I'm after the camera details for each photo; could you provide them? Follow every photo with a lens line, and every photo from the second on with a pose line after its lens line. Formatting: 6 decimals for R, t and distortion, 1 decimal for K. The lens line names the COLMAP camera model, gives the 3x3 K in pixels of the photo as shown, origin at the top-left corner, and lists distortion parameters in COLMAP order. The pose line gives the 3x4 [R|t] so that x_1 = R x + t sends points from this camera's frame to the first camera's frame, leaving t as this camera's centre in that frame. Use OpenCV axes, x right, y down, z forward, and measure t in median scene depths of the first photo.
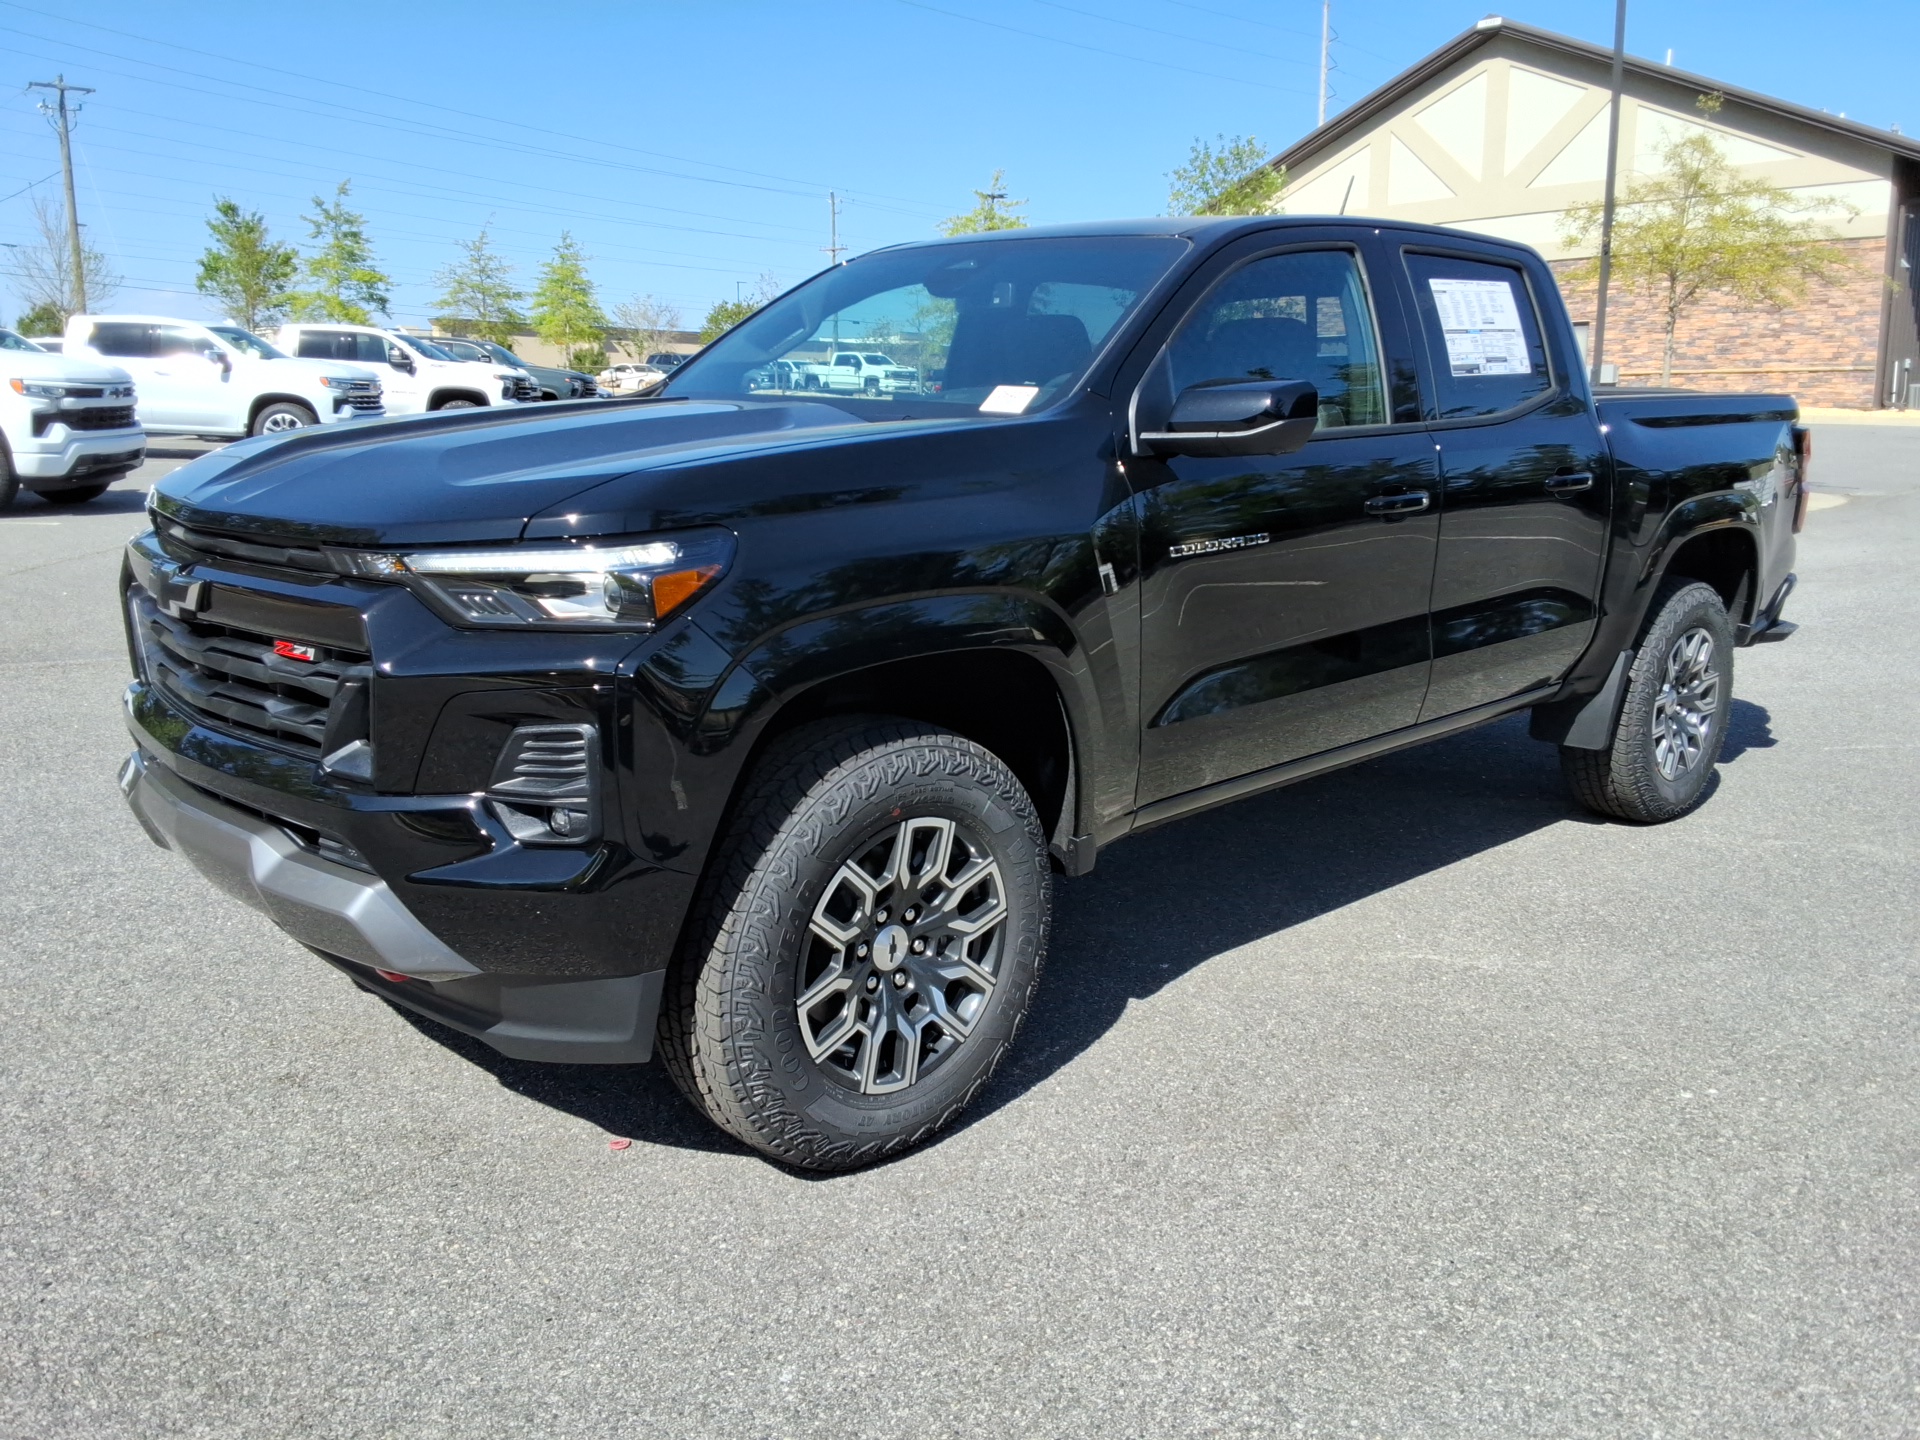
lens RADIAL K [[1539.3, 0, 985.5], [0, 1539.3, 718.8], [0, 0, 1]] dist [0.098474, -0.162065]
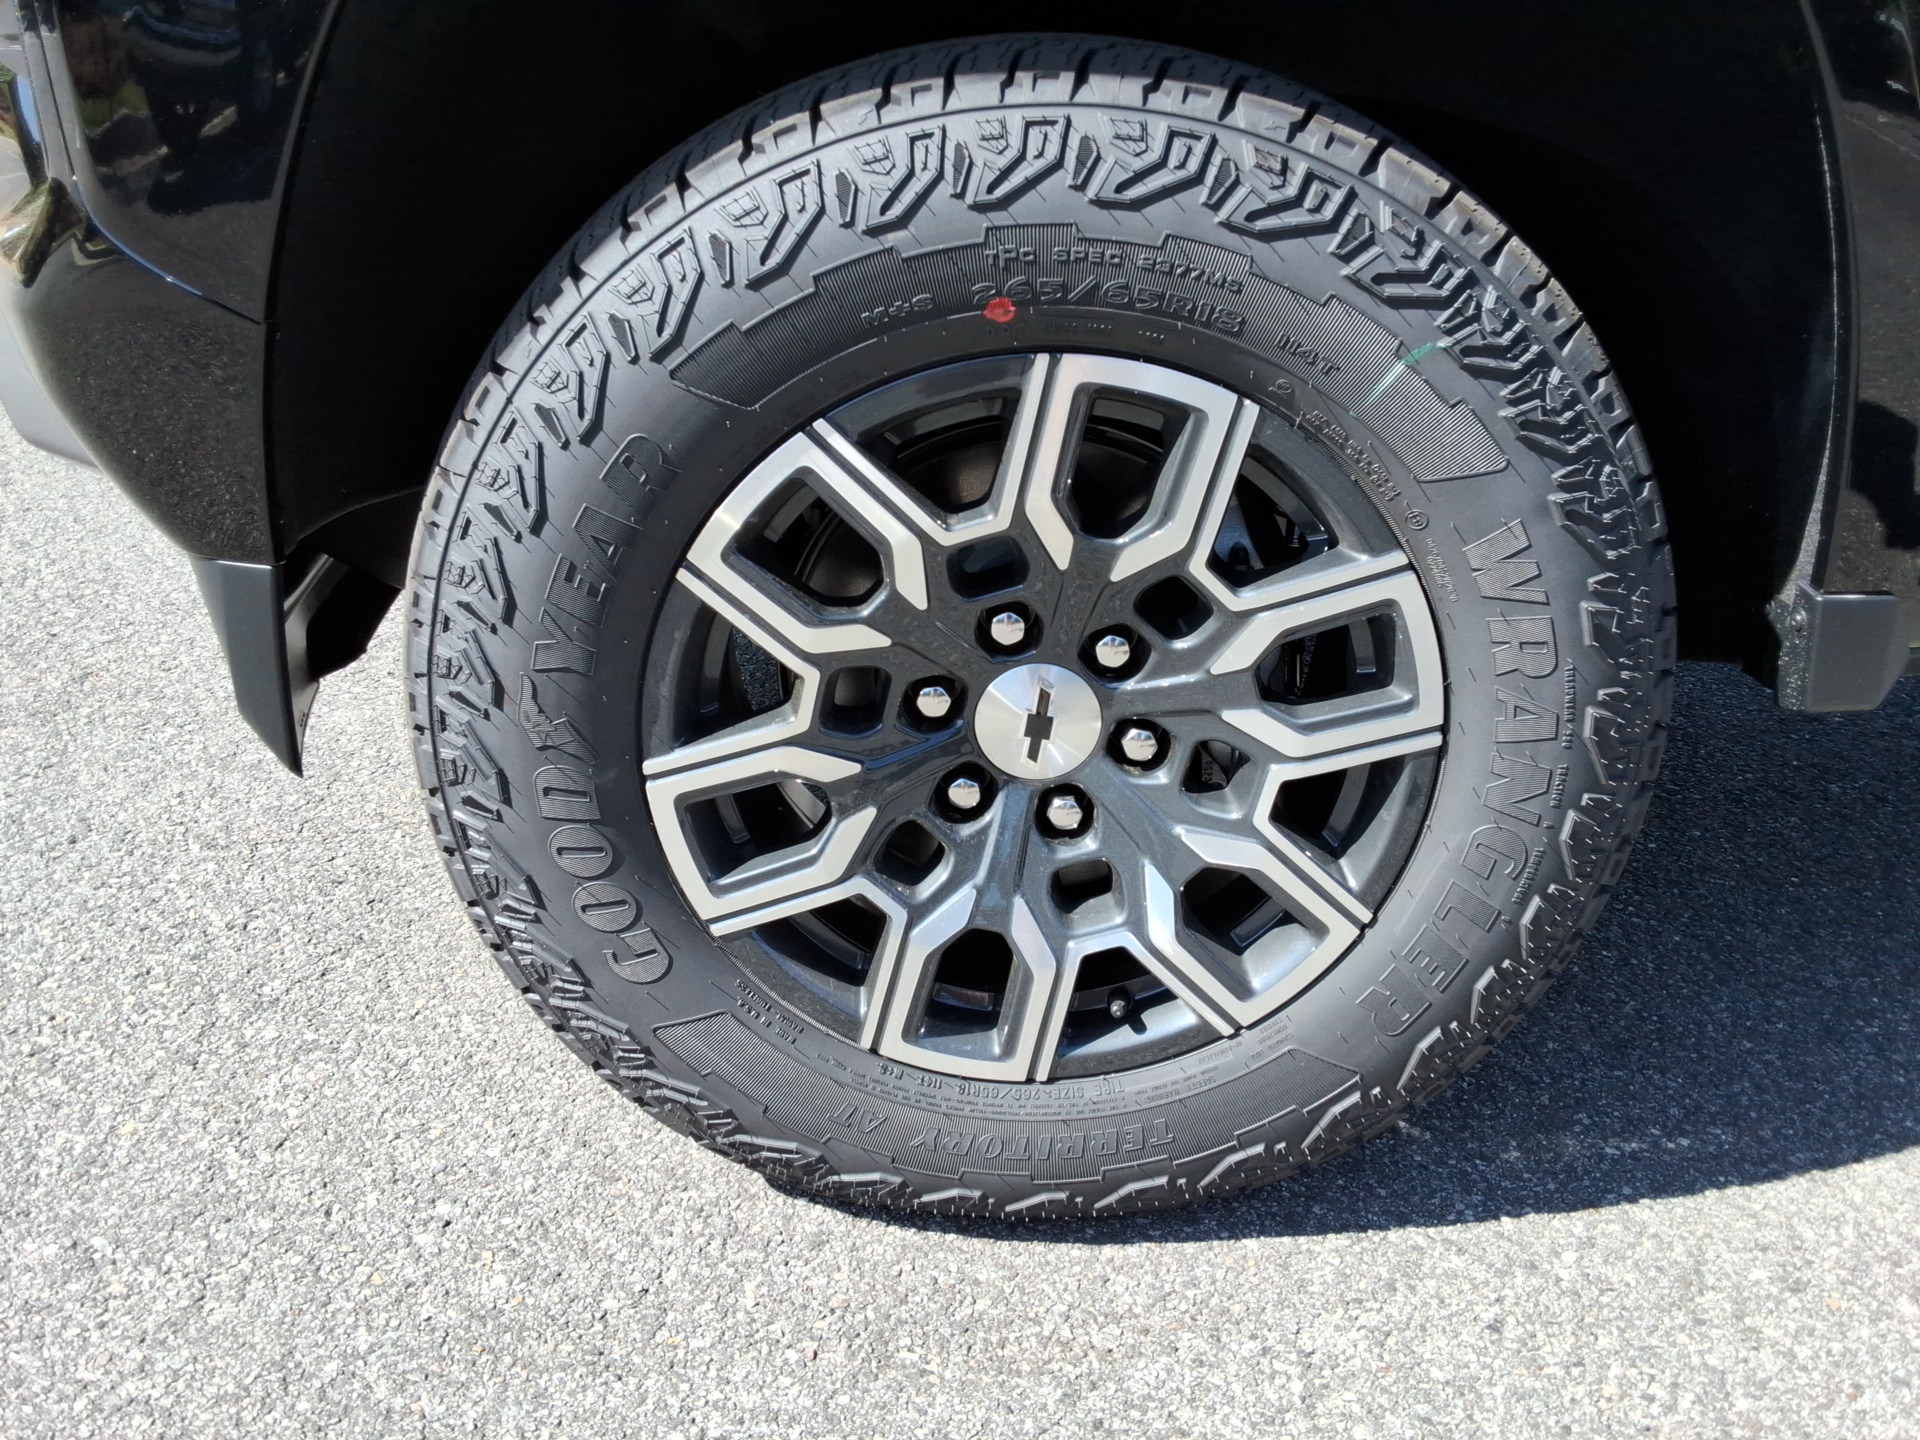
lens RADIAL K [[1539.3, 0, 971.6], [0, 1539.3, 709.9], [0, 0, 1]] dist [0.128736, -0.194908]
pose [[0.719728, 0.291188, -0.630239, 0.154731], [-0.176706, 0.954727, 0.239314, 0.060097], [0.671391, -0.060874, 0.738599, 0.711464]]
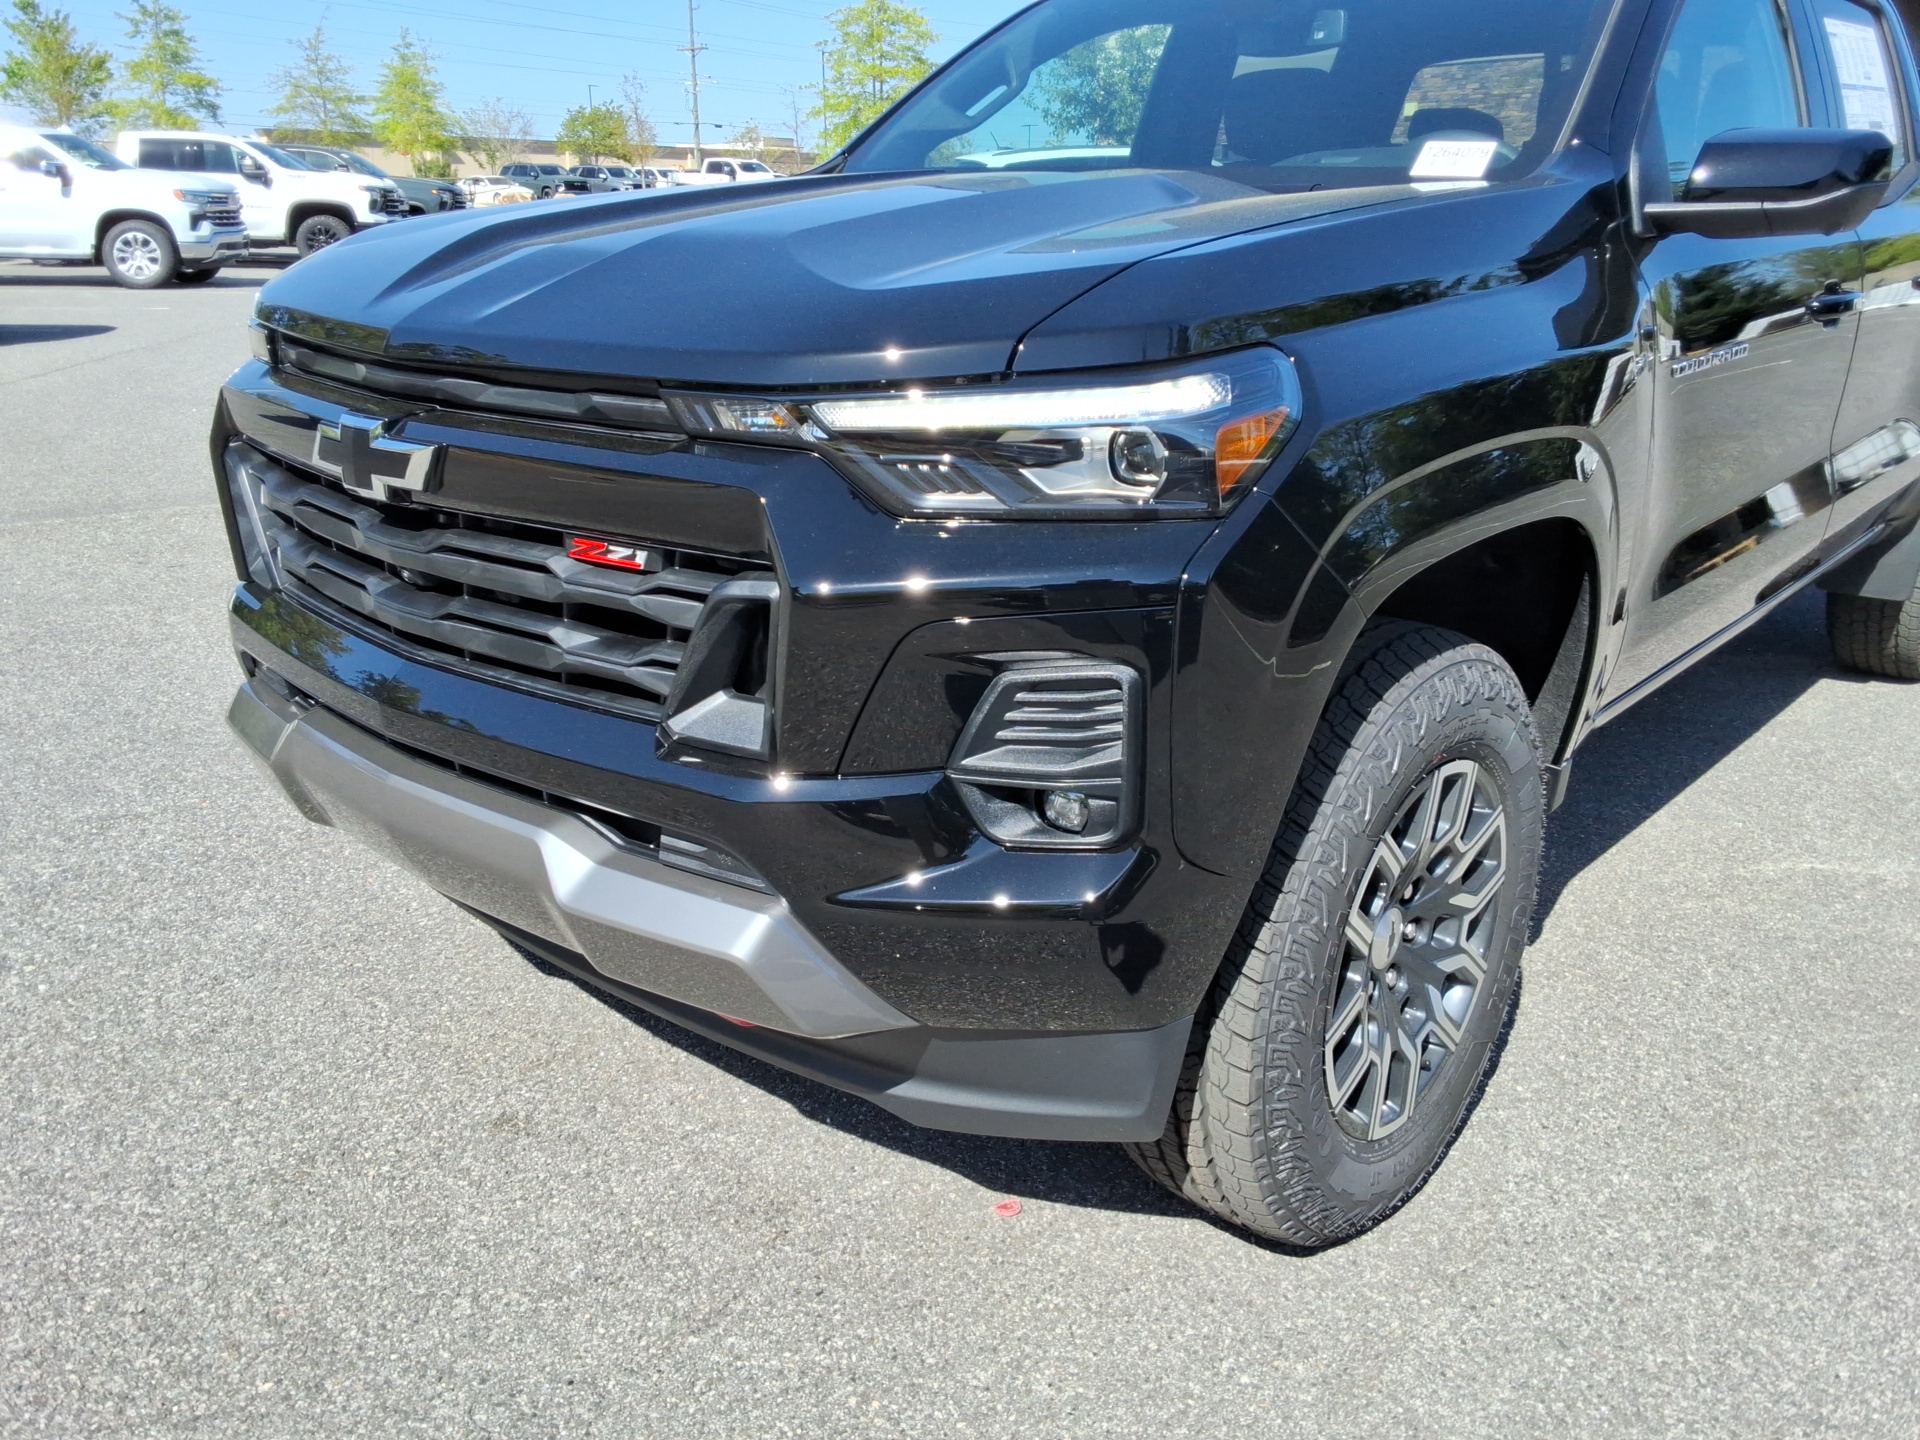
lens RADIAL K [[1554.0, 0, 972.7], [0, 1554.0, 705.7], [0, 0, 1]] dist [0.088427, -0.132437]
pose [[0.997138, -0.031148, 0.068885, -0.298081], [0.024059, 0.994550, 0.101449, -0.037975], [-0.071669, -0.099501, 0.992453, 0.295777]]
